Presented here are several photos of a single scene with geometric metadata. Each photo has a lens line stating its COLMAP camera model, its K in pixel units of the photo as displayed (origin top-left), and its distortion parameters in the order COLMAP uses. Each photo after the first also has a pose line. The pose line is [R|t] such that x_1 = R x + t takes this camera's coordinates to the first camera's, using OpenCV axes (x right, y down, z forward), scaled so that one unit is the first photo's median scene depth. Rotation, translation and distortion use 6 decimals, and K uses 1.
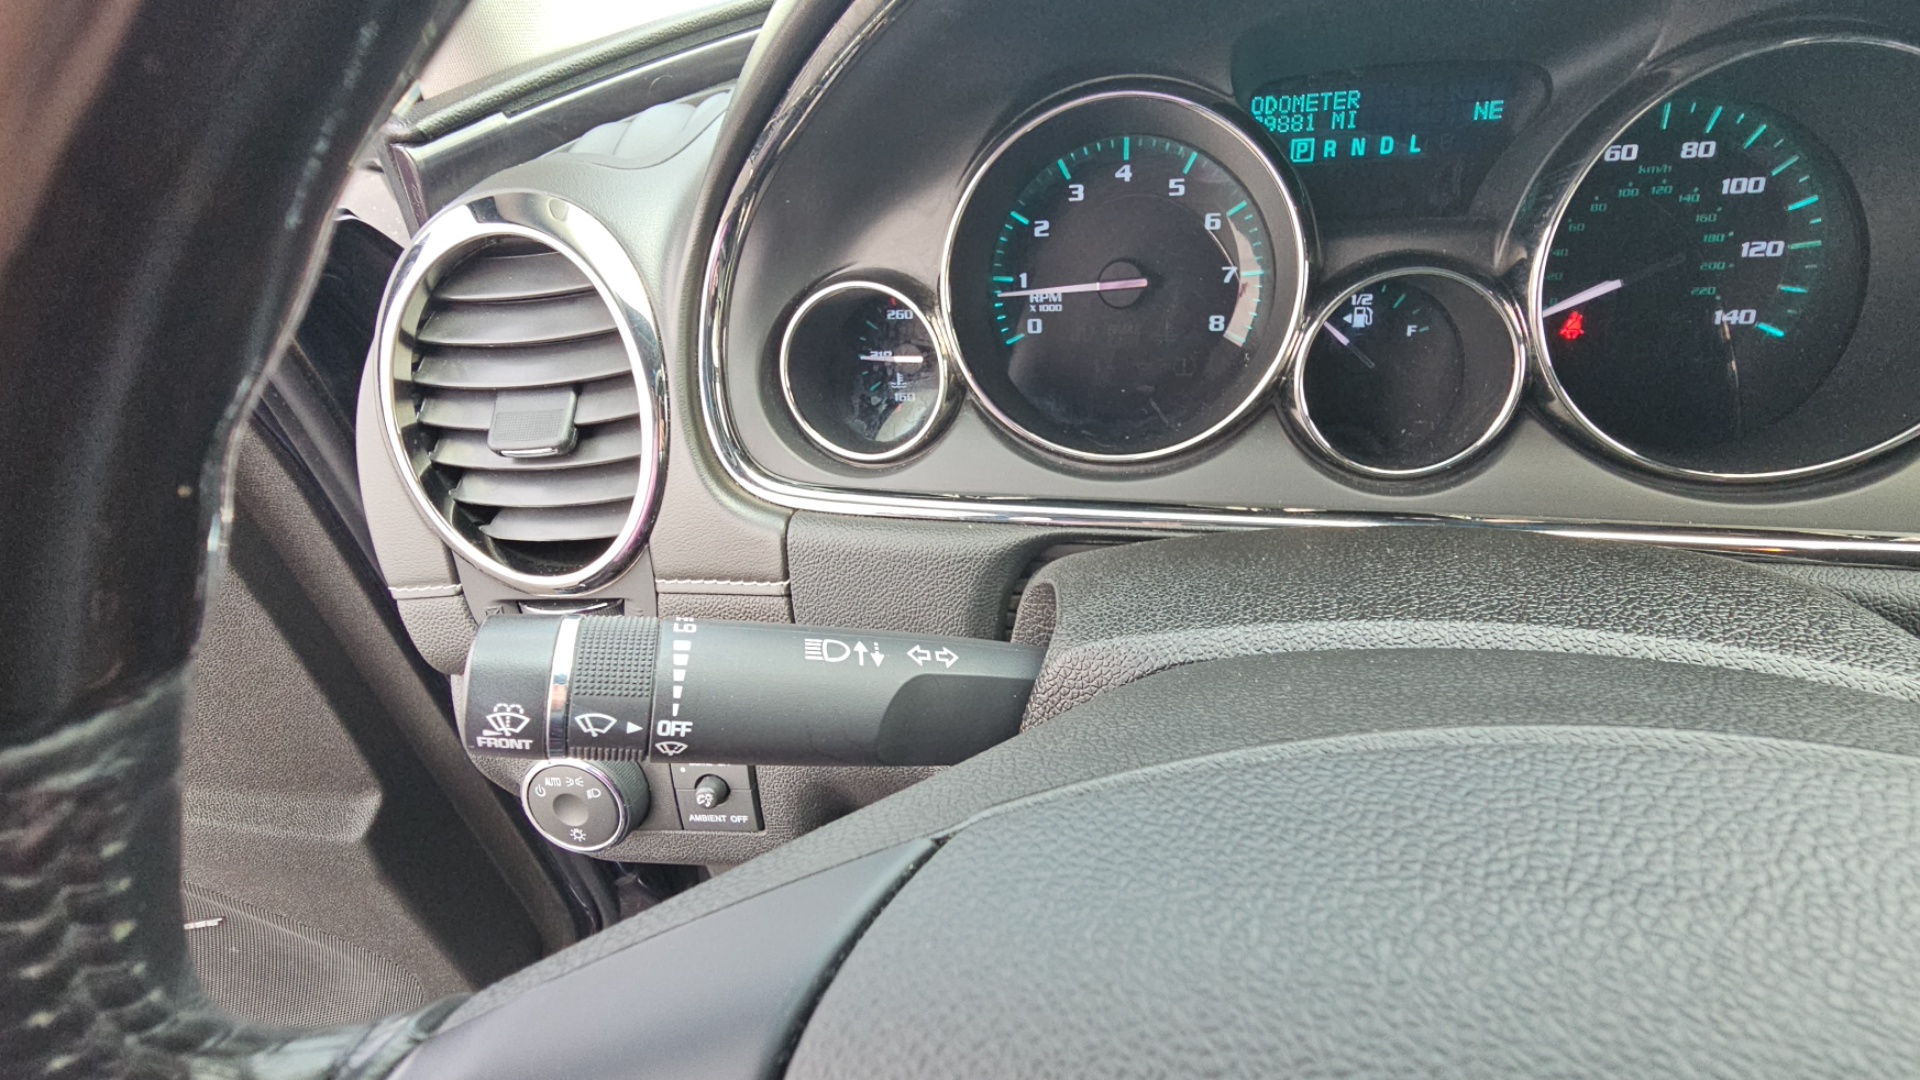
lens RADIAL K [[861.5, 0, 979.5], [0, 861.5, 540.3], [0, 0, 1]] dist [0.009636, -0.007677]
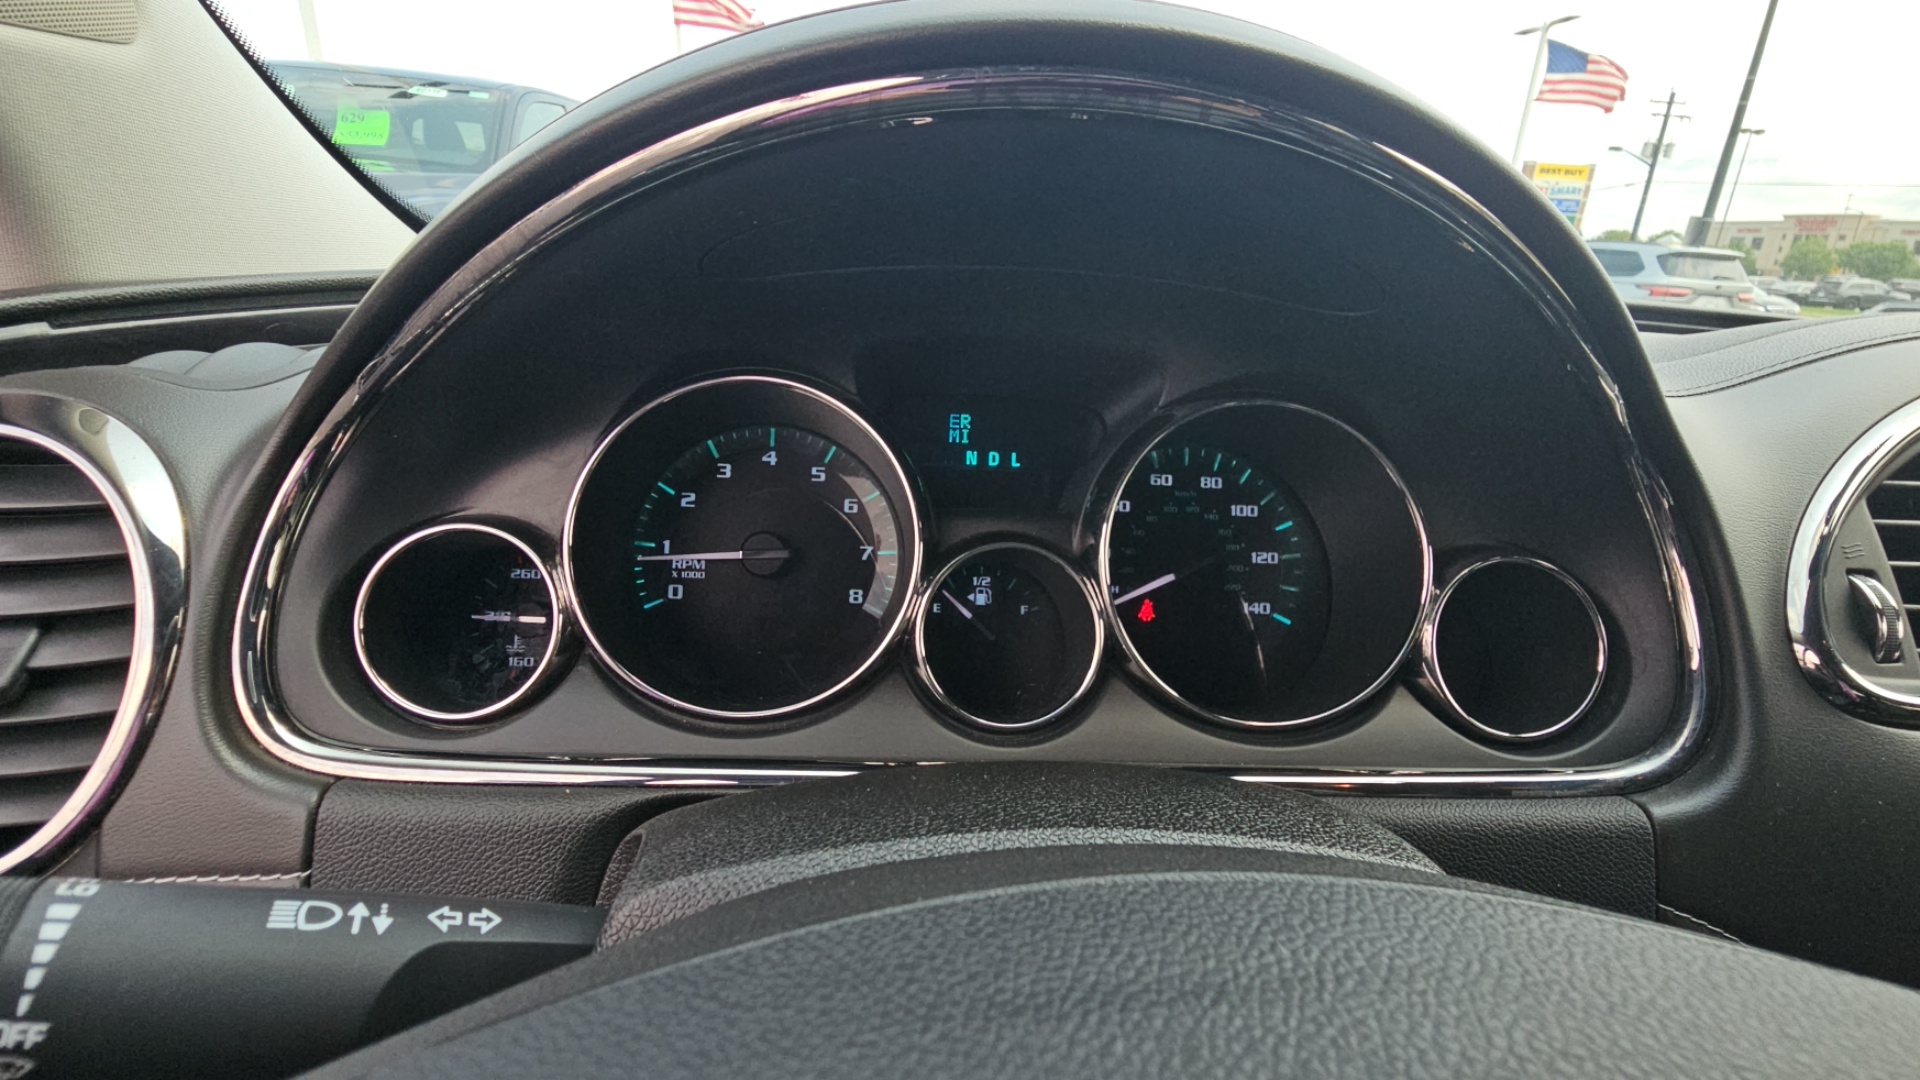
lens RADIAL K [[861.5, 0, 978.4], [0, 861.5, 549.2], [0, 0, 1]] dist [0.009636, -0.007677]
pose [[0.941166, 0.073195, 0.329923, 0.071849], [0.049014, 0.936376, -0.347561, 0.077149], [-0.334372, 0.343283, 0.877697, 0.004255]]
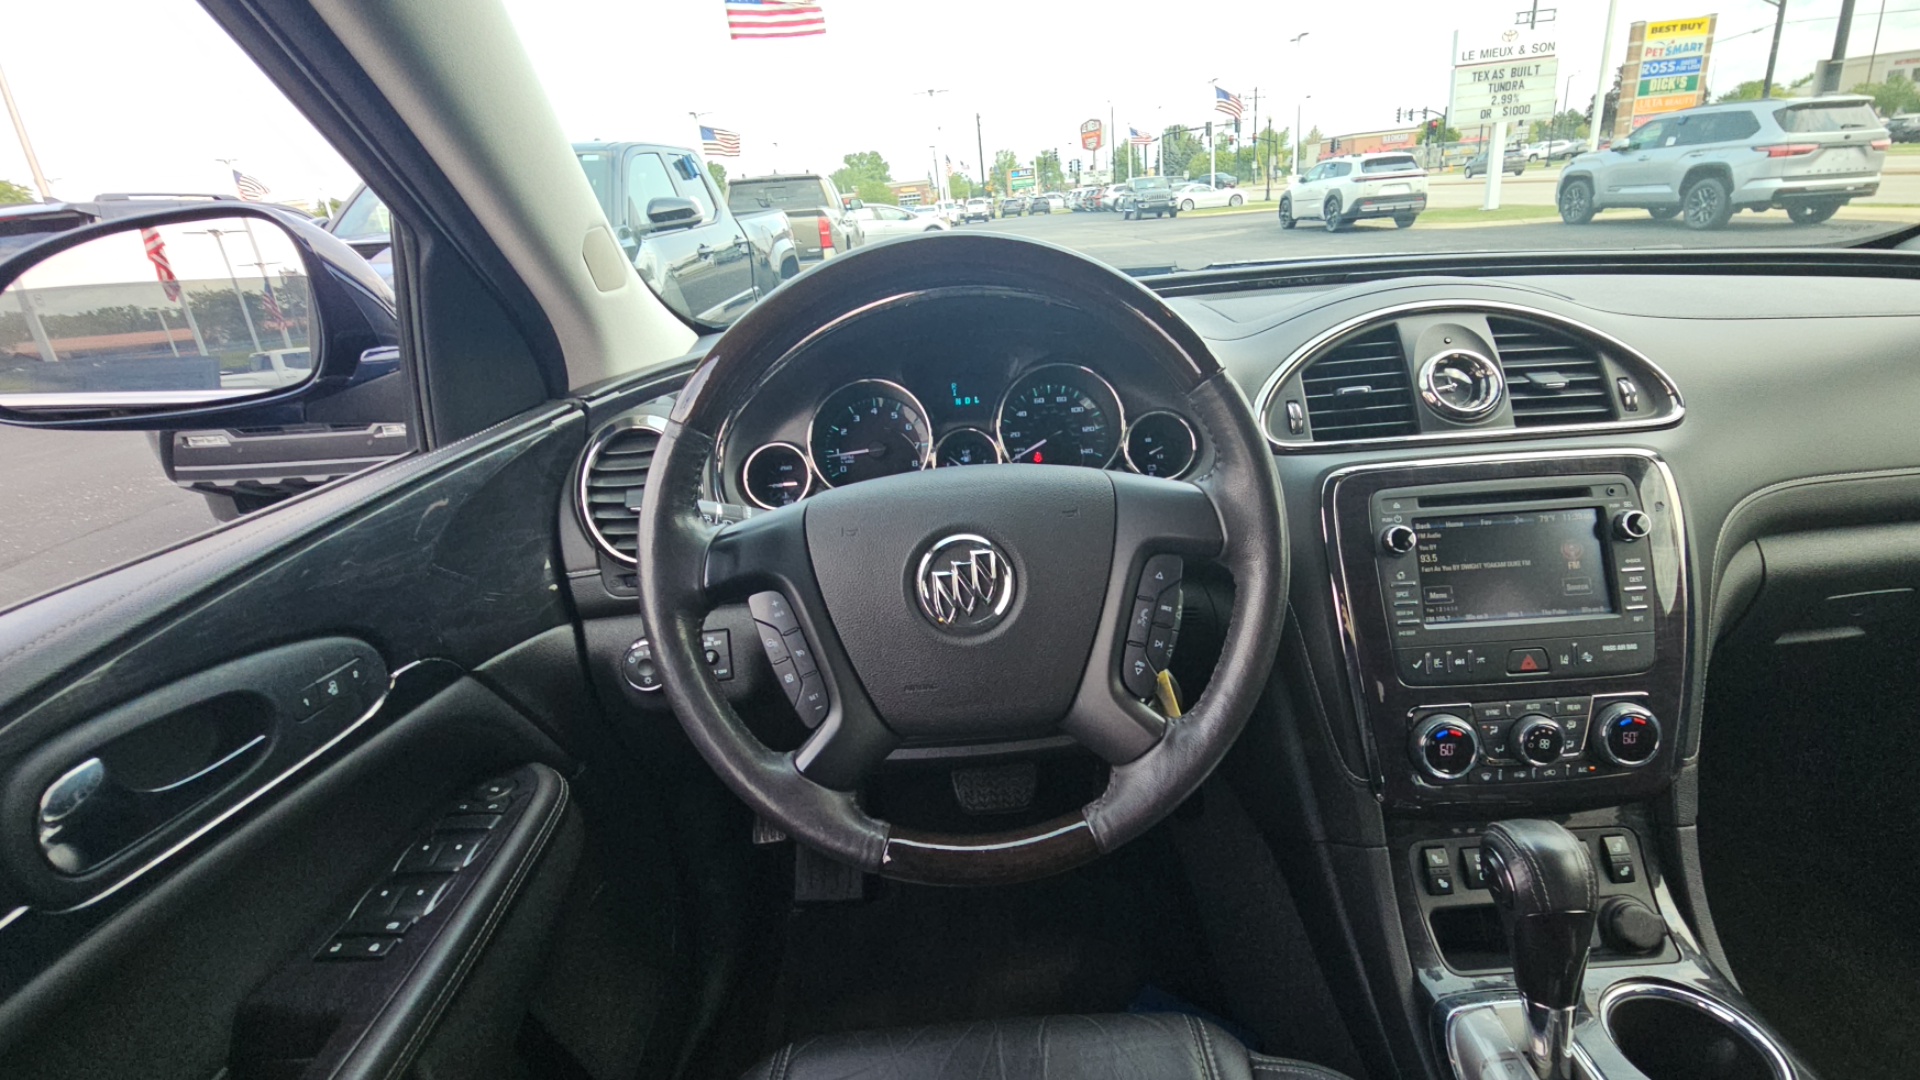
lens RADIAL K [[861.5, 0, 977.7], [0, 861.5, 542.1], [0, 0, 1]] dist [0.009636, -0.007677]
pose [[0.975663, -0.036094, 0.216286, -0.120637], [0.107597, 0.938253, -0.328793, 0.942840], [-0.191063, 0.344063, 0.919302, -1.490684]]
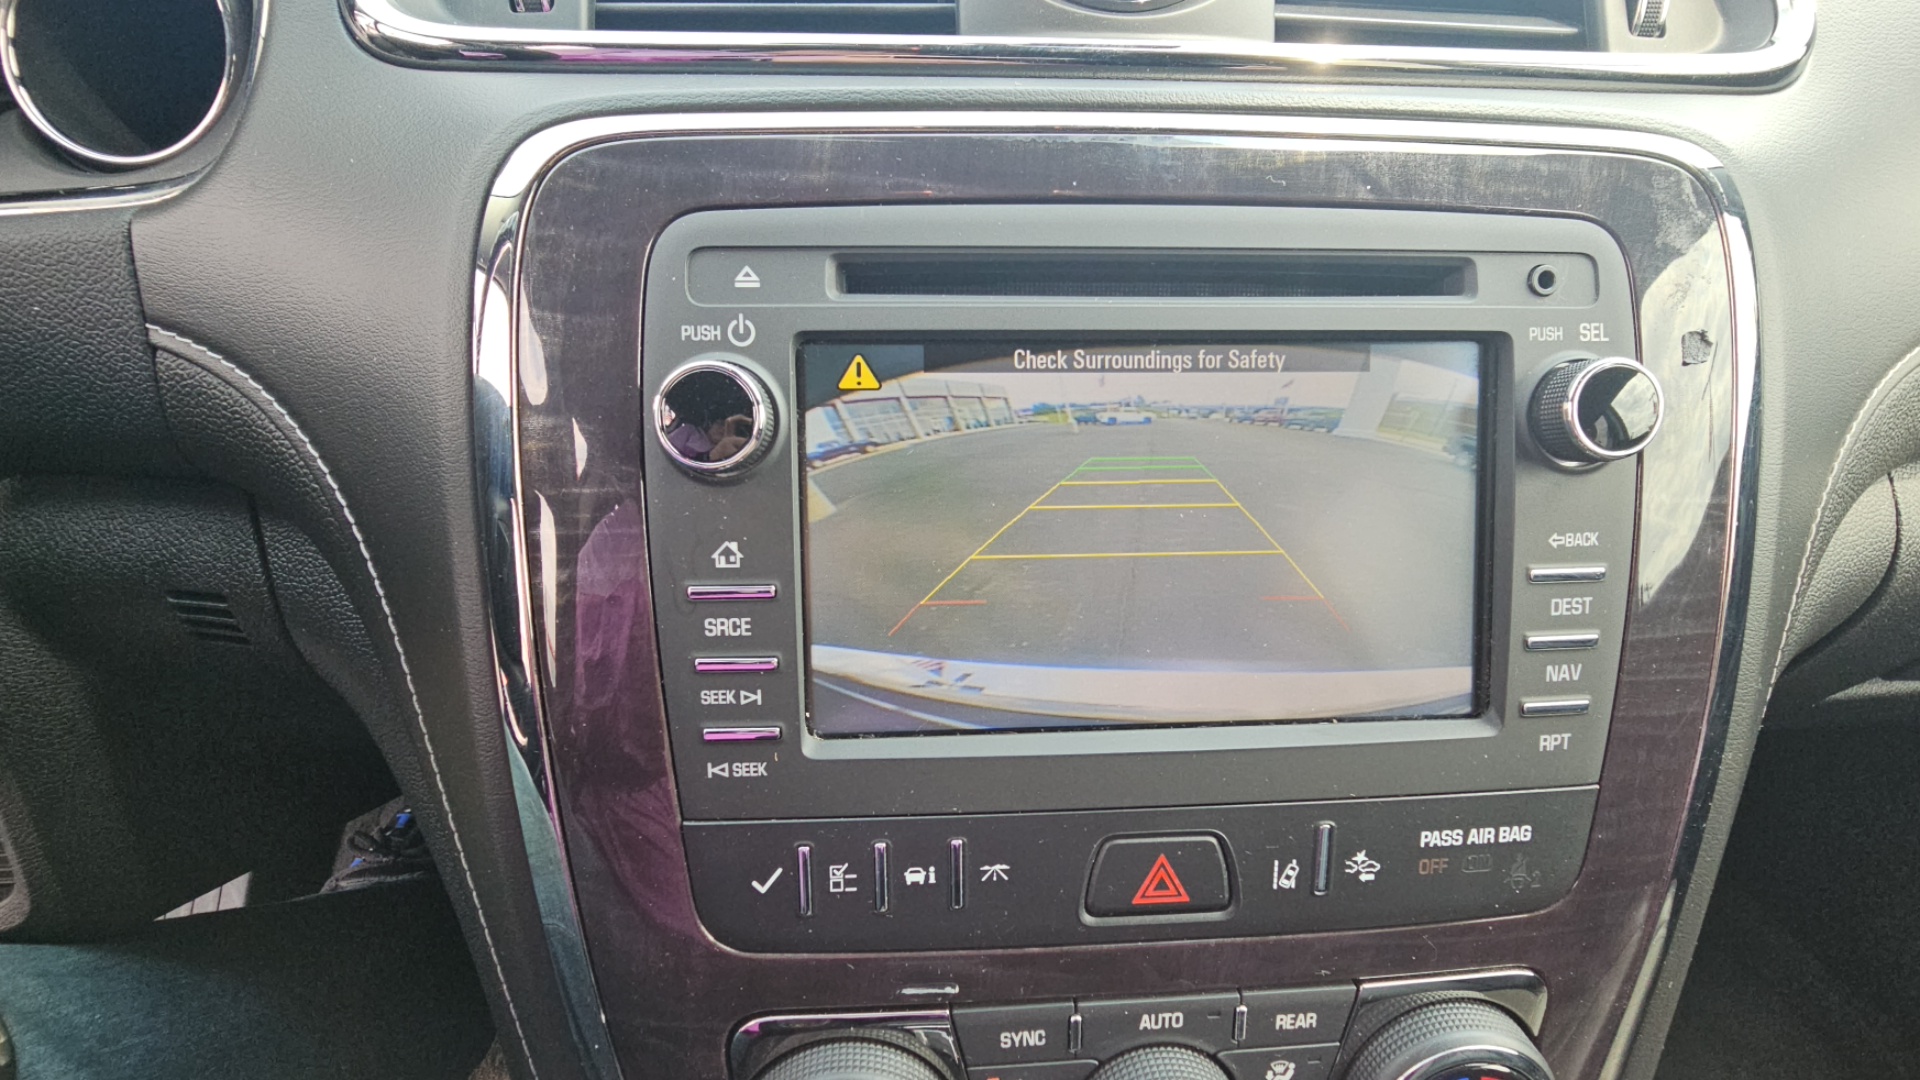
lens RADIAL K [[861.5, 0, 979.7], [0, 861.5, 544.2], [0, 0, 1]] dist [0.009636, -0.007677]
pose [[0.955229, -0.032960, 0.294025, 1.486408], [0.076711, 0.987382, -0.138533, 0.473724], [-0.285749, 0.154885, 0.945705, -0.156236]]
